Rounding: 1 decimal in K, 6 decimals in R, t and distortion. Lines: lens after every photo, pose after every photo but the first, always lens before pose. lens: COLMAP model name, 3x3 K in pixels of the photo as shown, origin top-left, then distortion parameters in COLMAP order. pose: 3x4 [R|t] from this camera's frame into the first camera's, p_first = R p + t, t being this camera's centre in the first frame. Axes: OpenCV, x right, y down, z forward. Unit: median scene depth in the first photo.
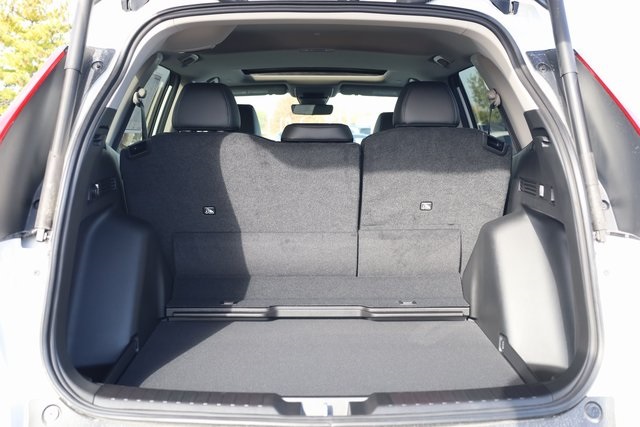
lens RADIAL K [[798.9, 0, 318.0], [0, 798.9, 215.0], [0, 0, 1]] dist [0.097897, 0.000000]
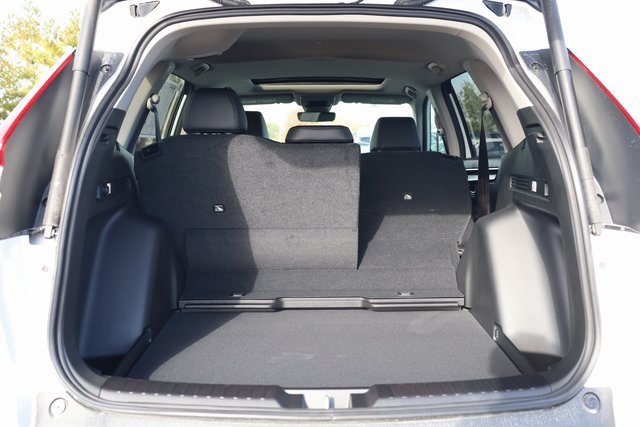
lens RADIAL K [[614.4, 0, 322.8], [0, 614.4, 213.9], [0, 0, 1]] dist [0.066367, 0.000000]
pose [[0.999894, -0.006771, -0.012902, 0.014318], [0.006680, 0.999953, -0.007062, 0.009253], [0.012949, 0.006975, 0.999892, 0.200139]]
